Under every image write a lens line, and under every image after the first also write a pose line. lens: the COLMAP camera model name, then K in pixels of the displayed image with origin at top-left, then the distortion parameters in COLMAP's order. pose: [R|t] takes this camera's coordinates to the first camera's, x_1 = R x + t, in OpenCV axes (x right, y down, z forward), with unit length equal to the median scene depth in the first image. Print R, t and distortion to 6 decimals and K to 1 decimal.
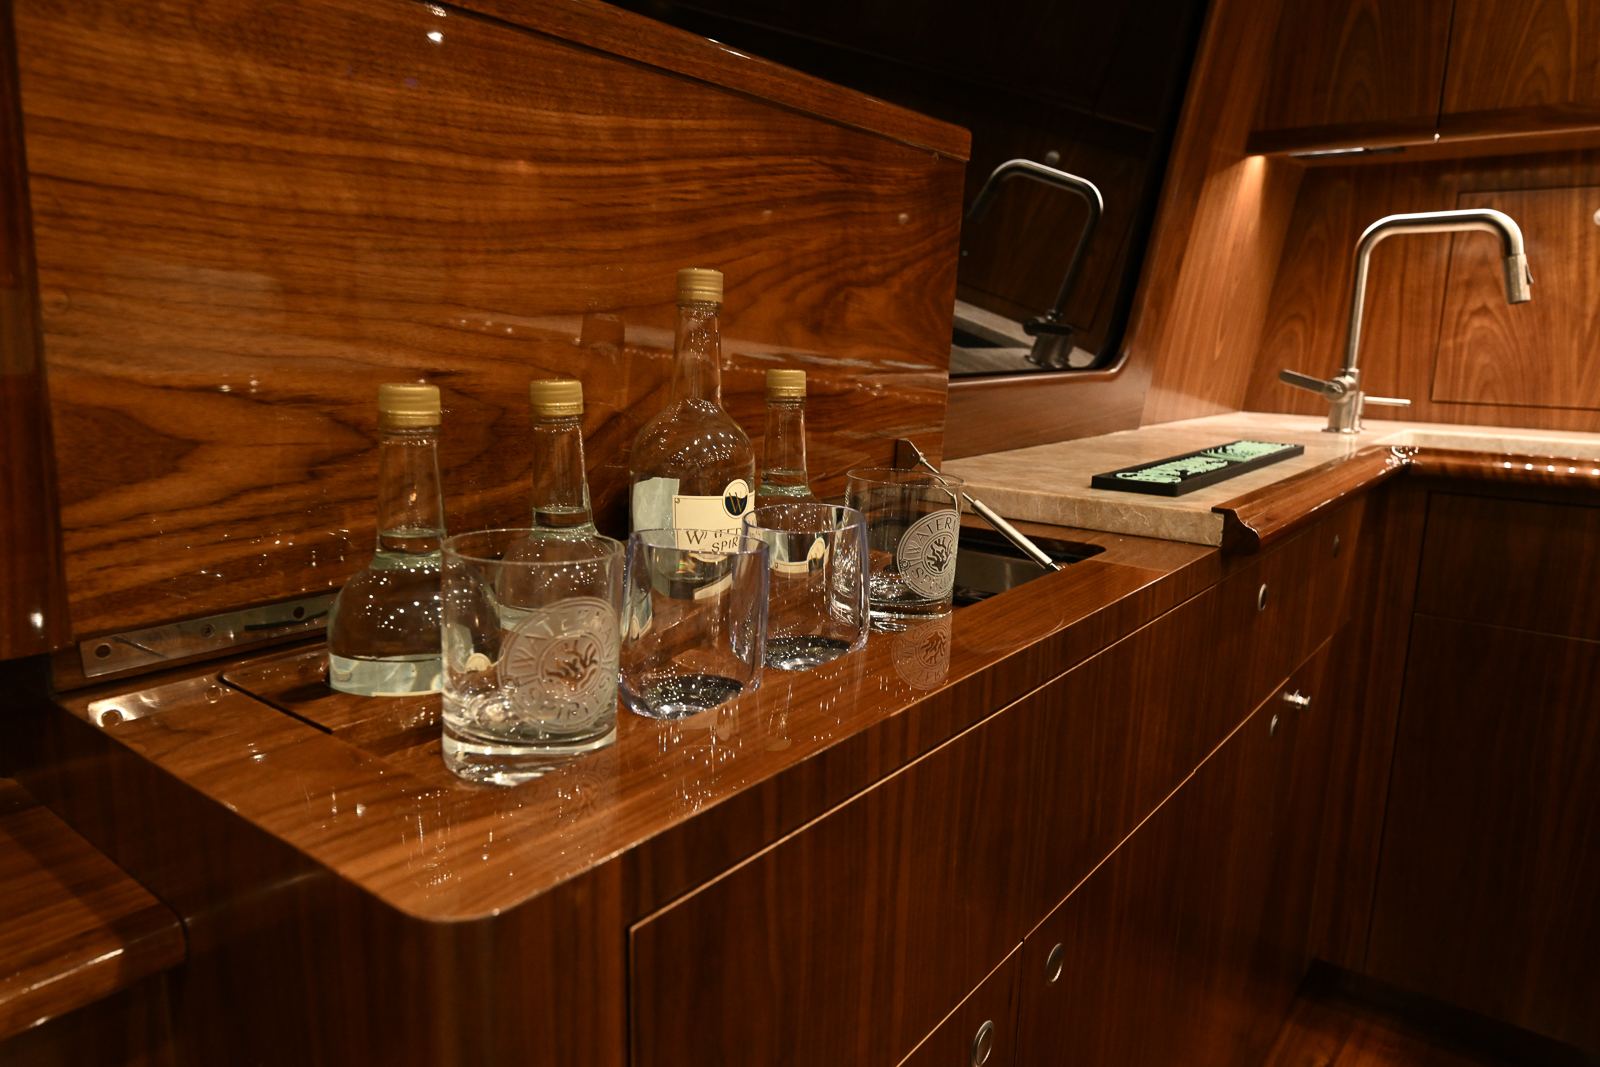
lens RADIAL K [[1078.3, 0, 800.0], [0, 1078.3, 533.5], [0, 0, 1]] dist [0.001971, 0.006557]
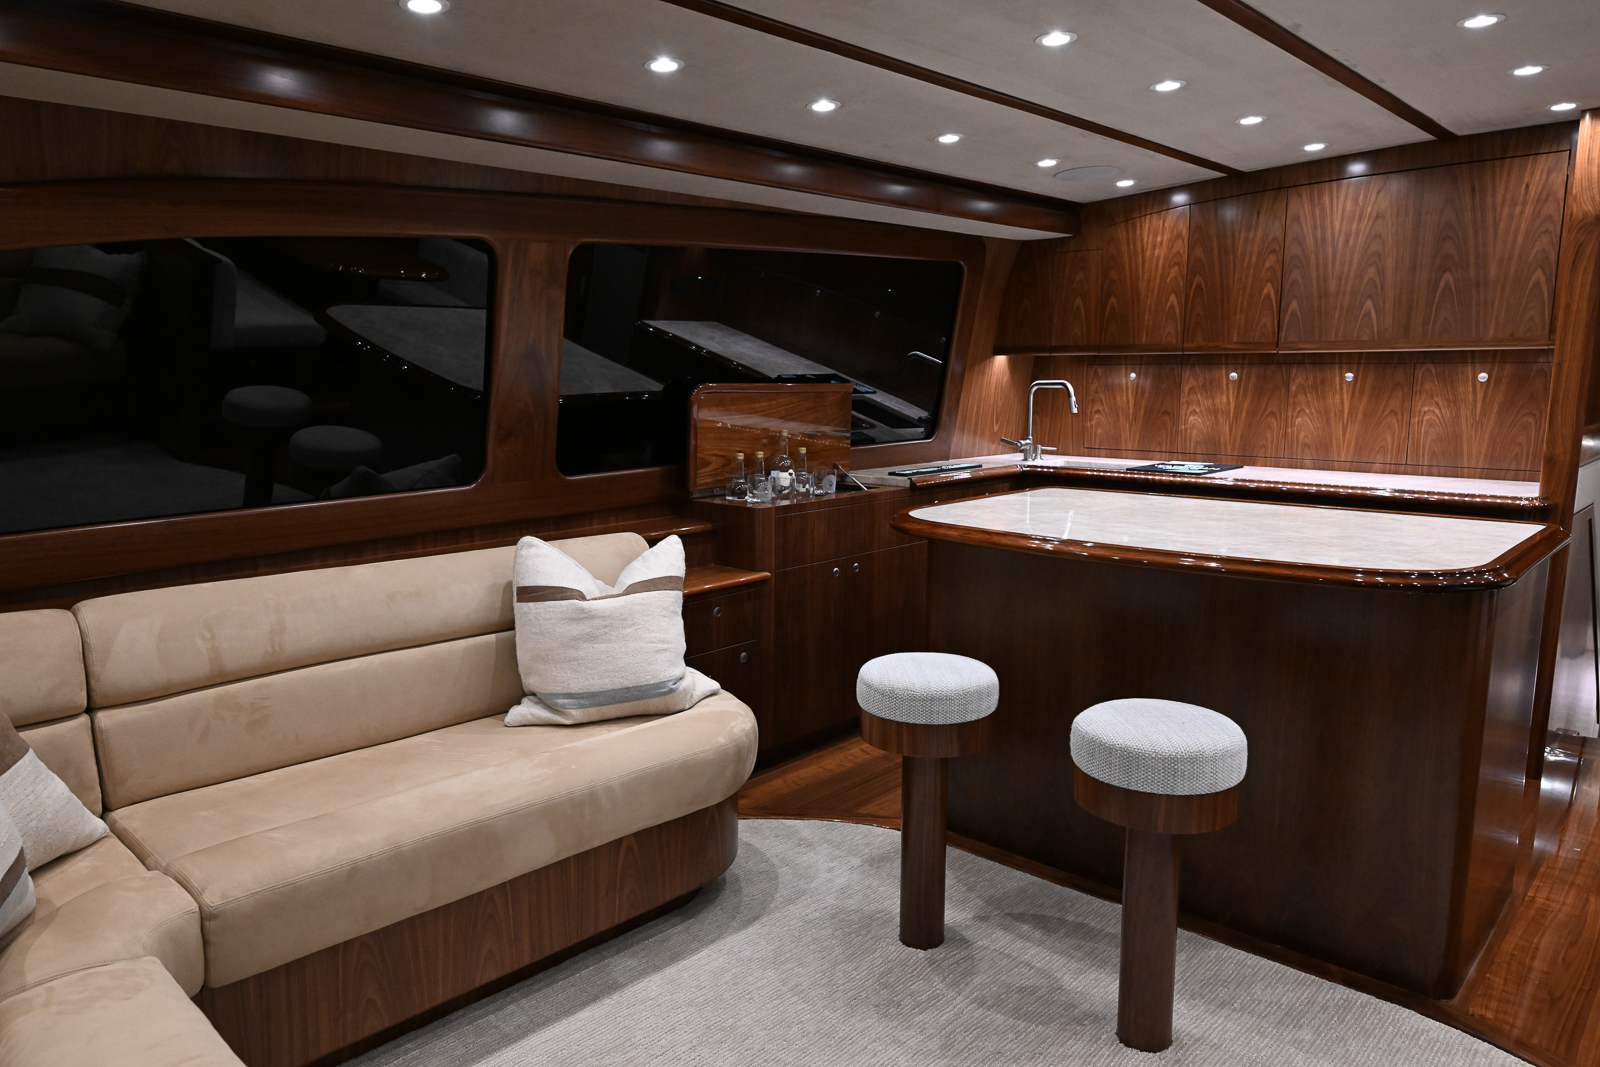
lens RADIAL K [[1078.3, 0, 800.0], [0, 1078.3, 533.5], [0, 0, 1]] dist [0.001971, 0.006557]
pose [[0.996188, -0.010084, -0.086651, 0.183925], [0.006514, 0.999122, -0.041389, 0.200819], [0.086992, 0.040667, 0.995379, -1.764053]]
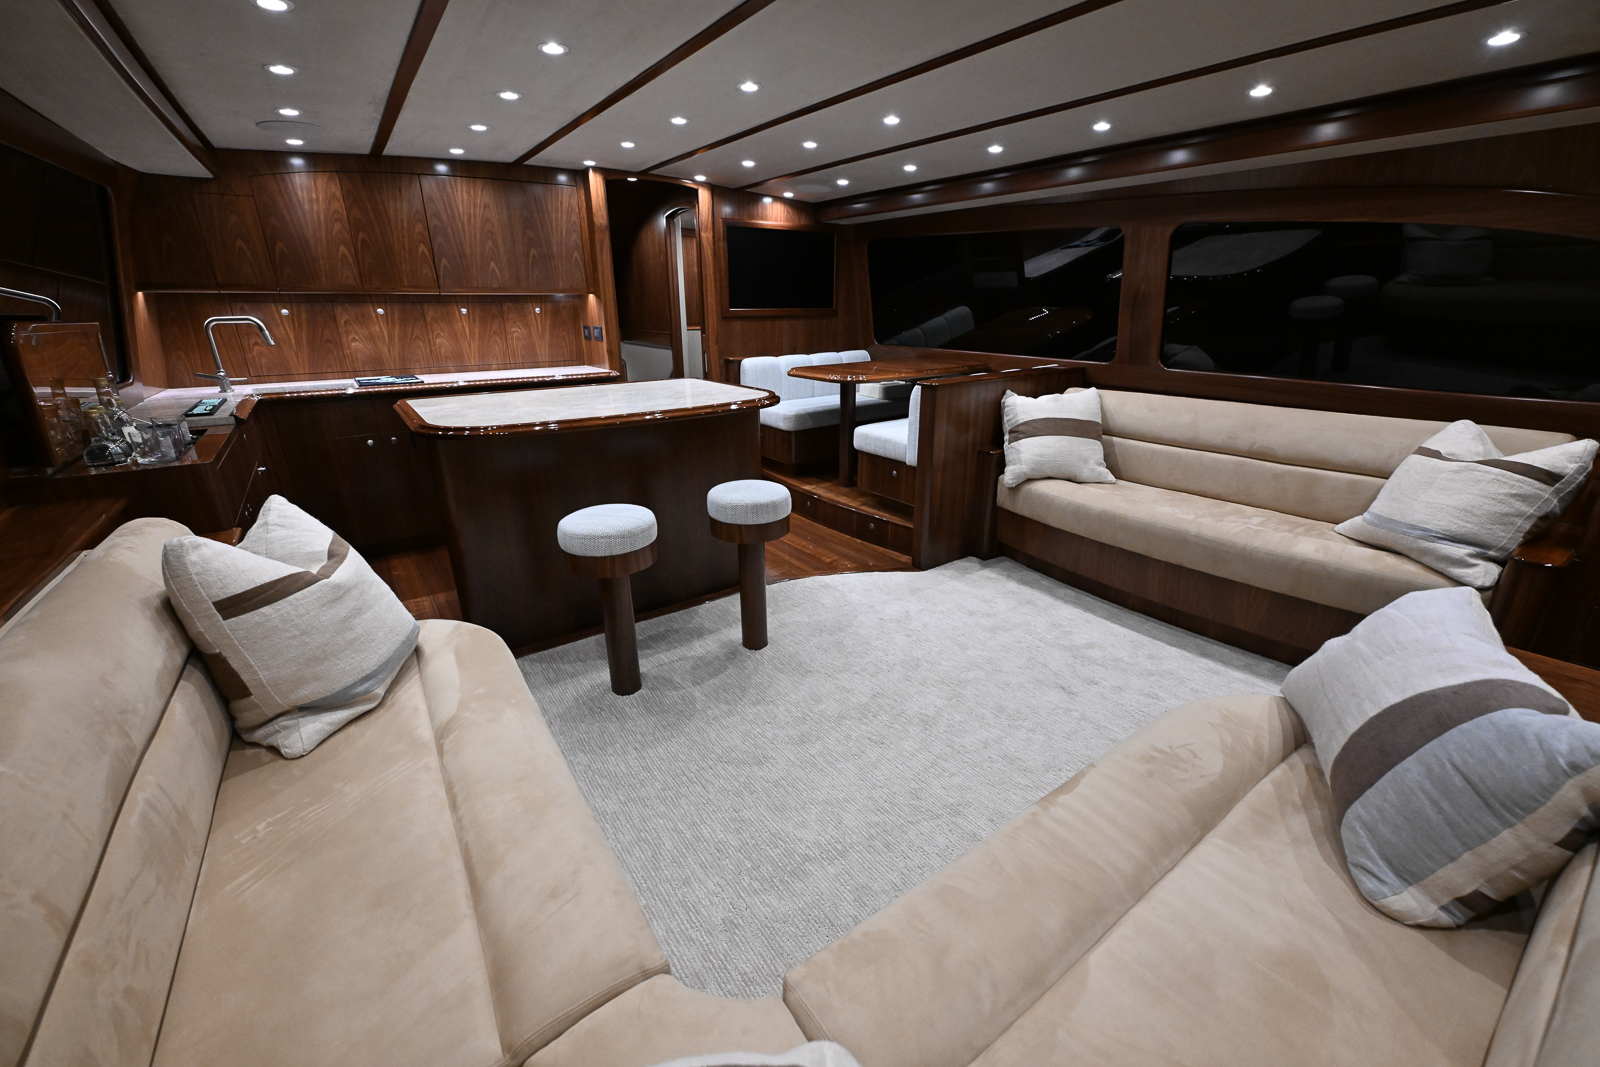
lens RADIAL K [[630.3, 0, 800.0], [0, 630.3, 533.5], [0, 0, 1]] dist [-0.000106, -0.000023]
pose [[0.288477, -0.345074, 0.893143, -0.763199], [0.192633, 0.934643, 0.298889, 0.058909], [-0.937909, 0.085827, 0.336096, -1.078031]]
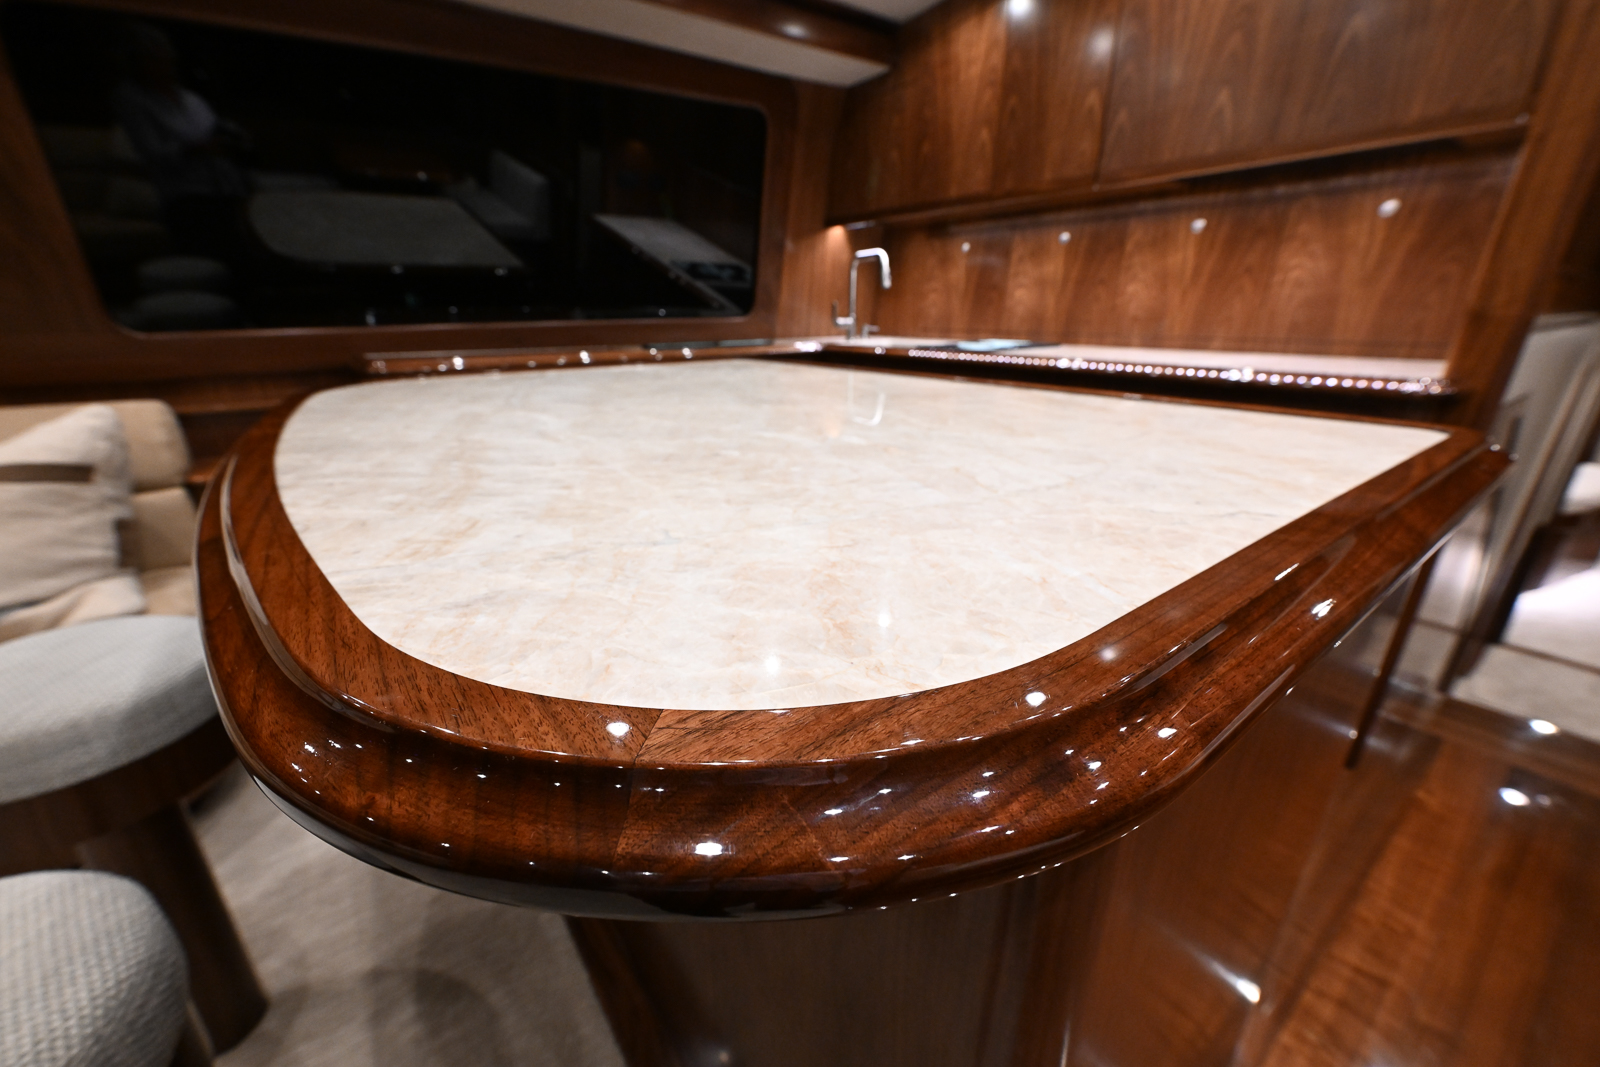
lens RADIAL K [[619.8, 0, 800.0], [0, 619.8, 533.5], [0, 0, 1]] dist [0.009886, -0.000244]
pose [[0.963415, 0.067096, -0.259480, 0.855744], [-0.025162, 0.986524, 0.161669, 0.136712], [0.266830, -0.149225, 0.952121, -0.575441]]
